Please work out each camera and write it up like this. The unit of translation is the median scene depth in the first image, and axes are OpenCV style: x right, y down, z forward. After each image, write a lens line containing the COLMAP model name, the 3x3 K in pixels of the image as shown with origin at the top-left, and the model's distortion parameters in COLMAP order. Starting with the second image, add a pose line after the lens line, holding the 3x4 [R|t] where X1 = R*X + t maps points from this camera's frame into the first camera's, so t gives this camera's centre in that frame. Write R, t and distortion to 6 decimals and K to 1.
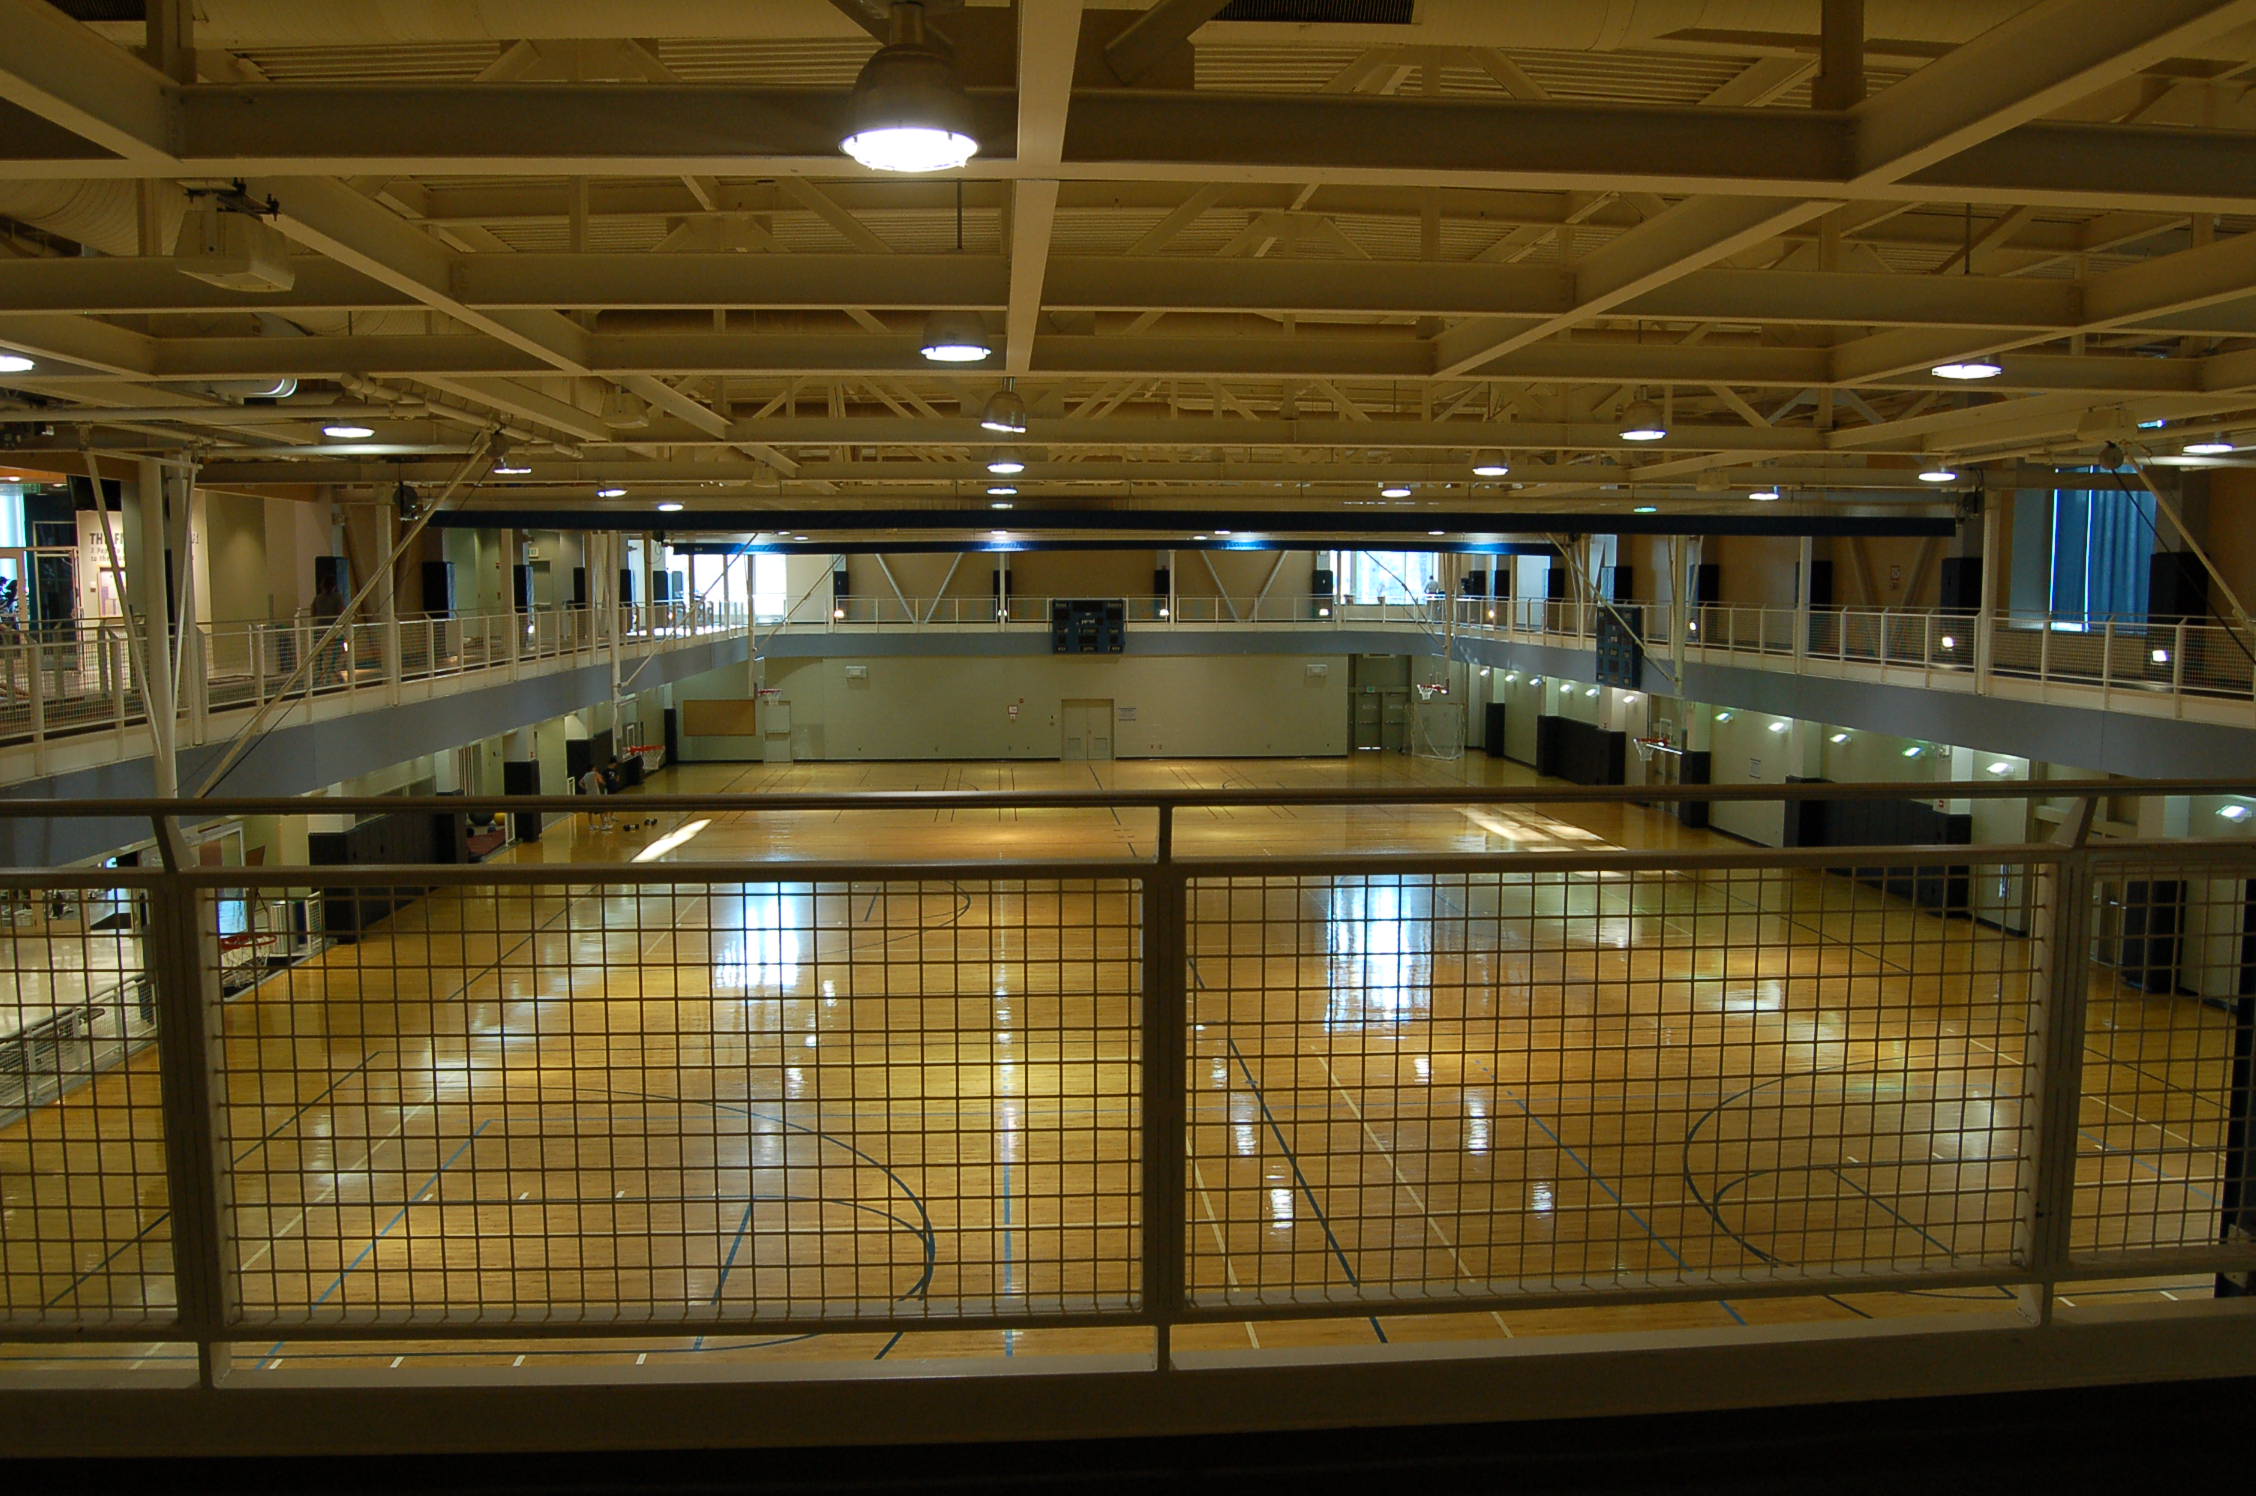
lens RADIAL K [[1723.9, 0, 1128.0], [0, 1723.9, 748.0], [0, 0, 1]] dist [-0.063961, -0.001489]
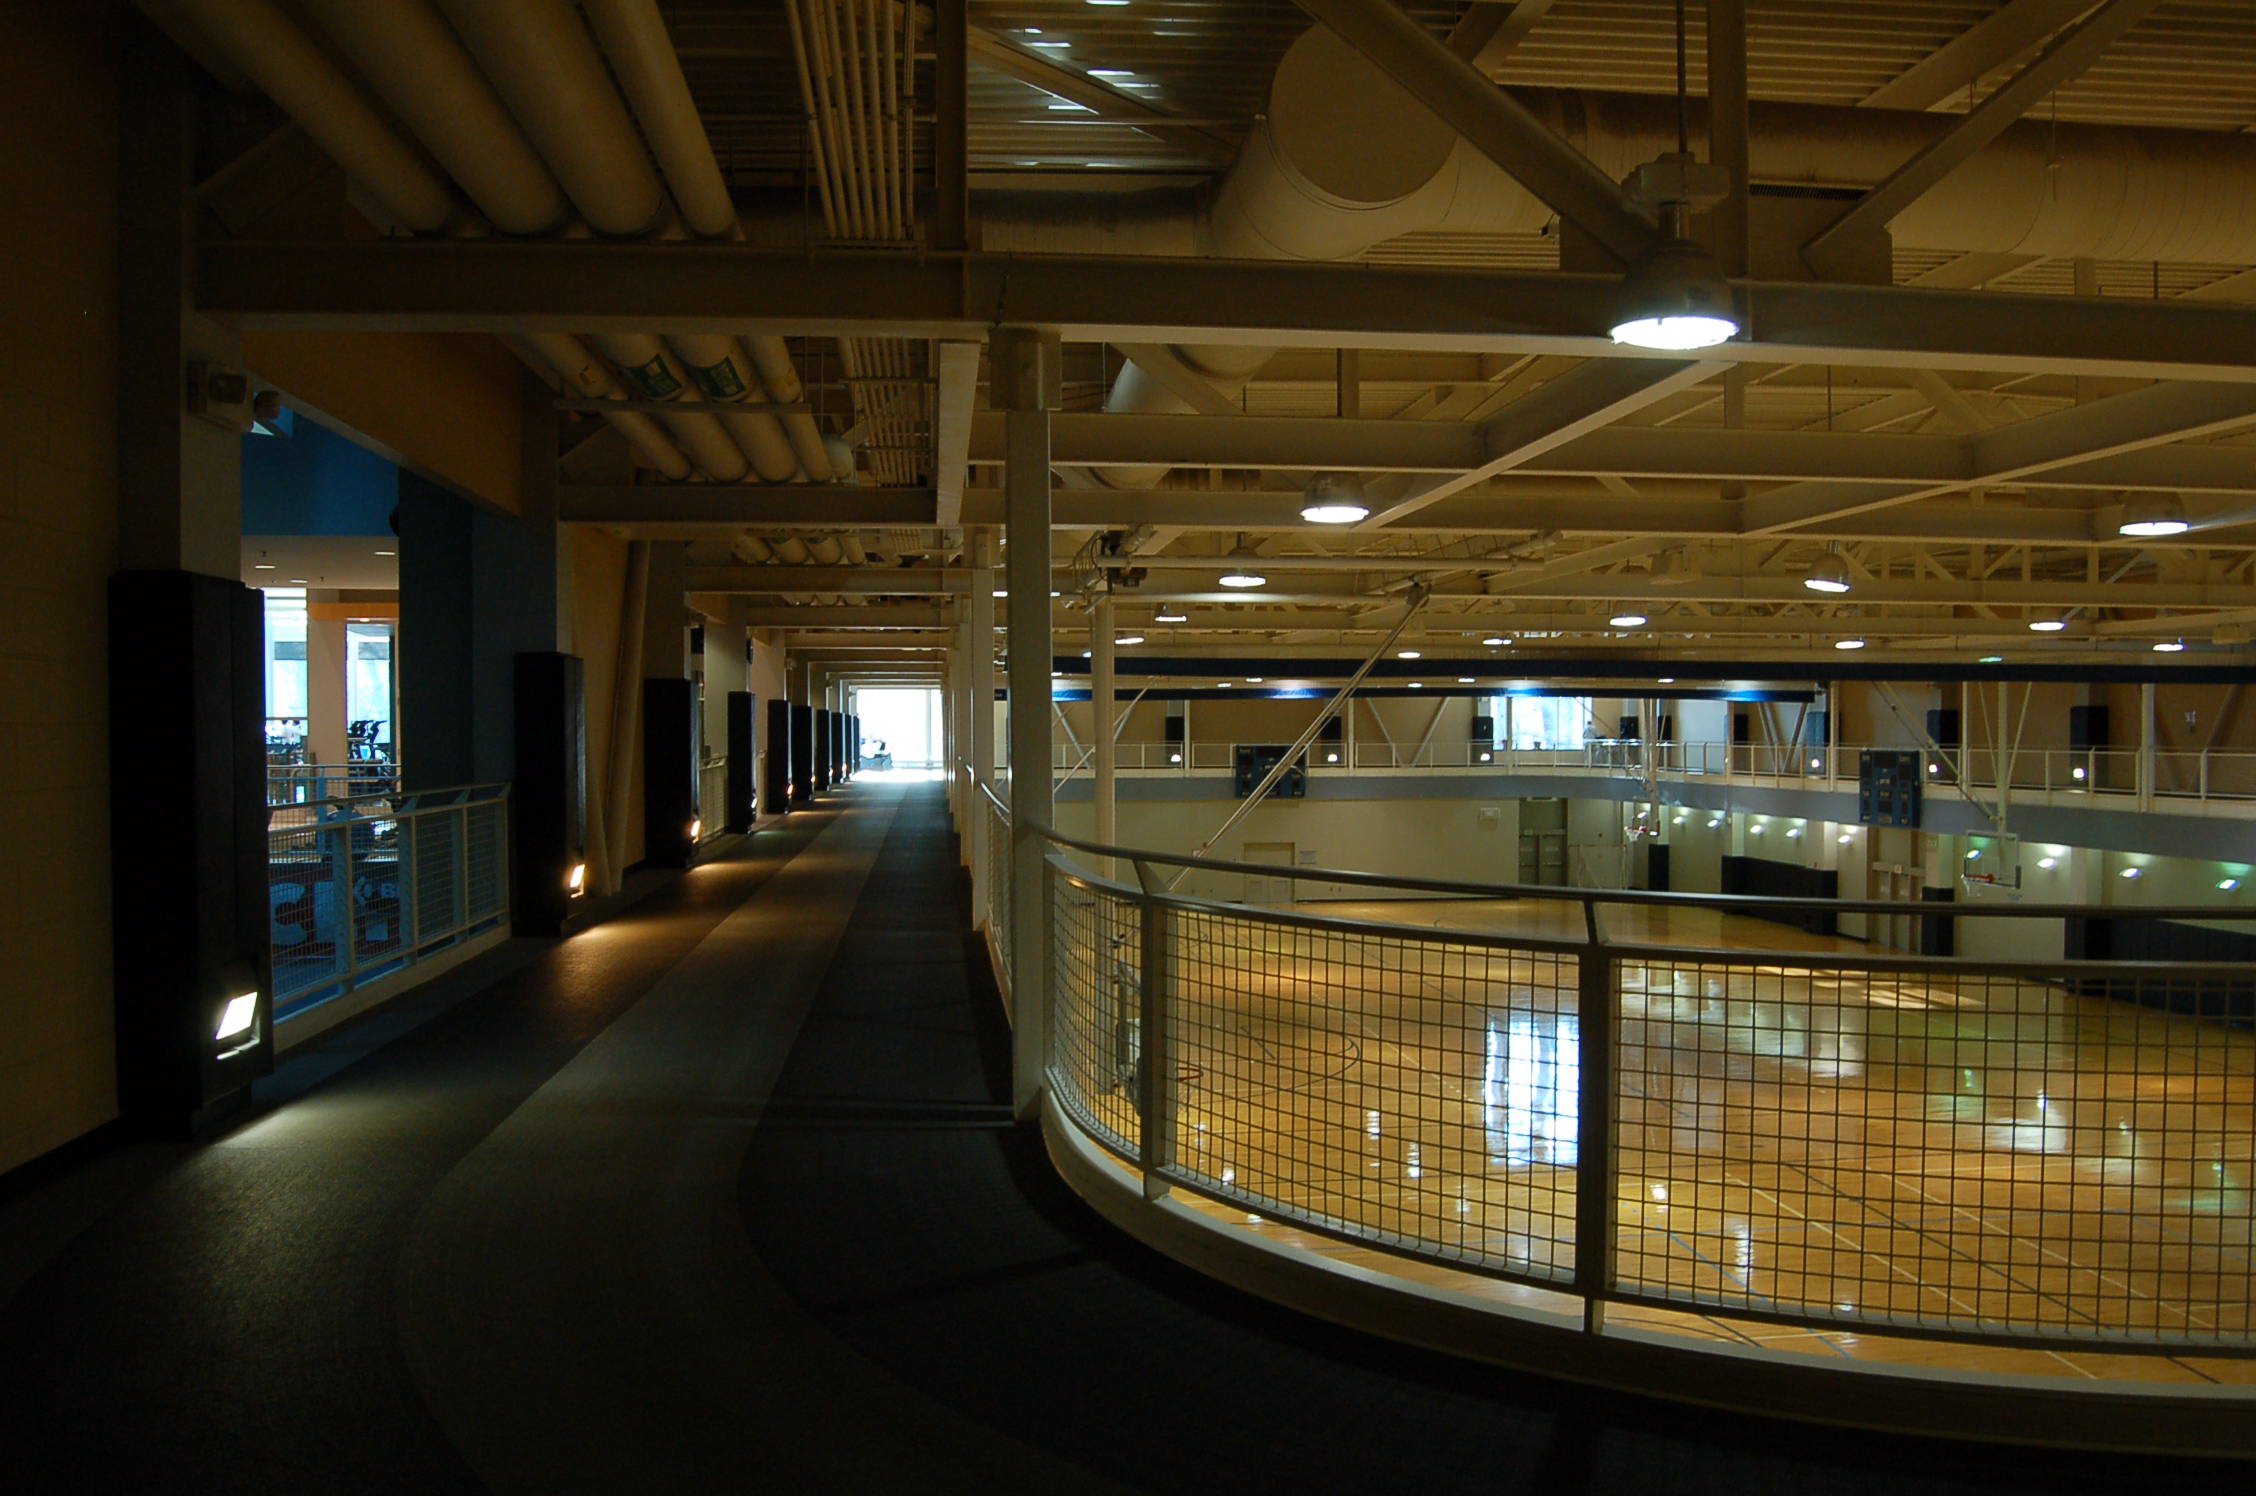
lens RADIAL K [[1723.9, 0, 1128.0], [0, 1723.9, 748.0], [0, 0, 1]] dist [-0.063961, -0.001489]
pose [[0.998994, -0.002231, 0.044787, -0.145455], [0.006022, 0.996388, -0.084699, 0.001455], [-0.044436, 0.084883, 0.995400, -0.014182]]
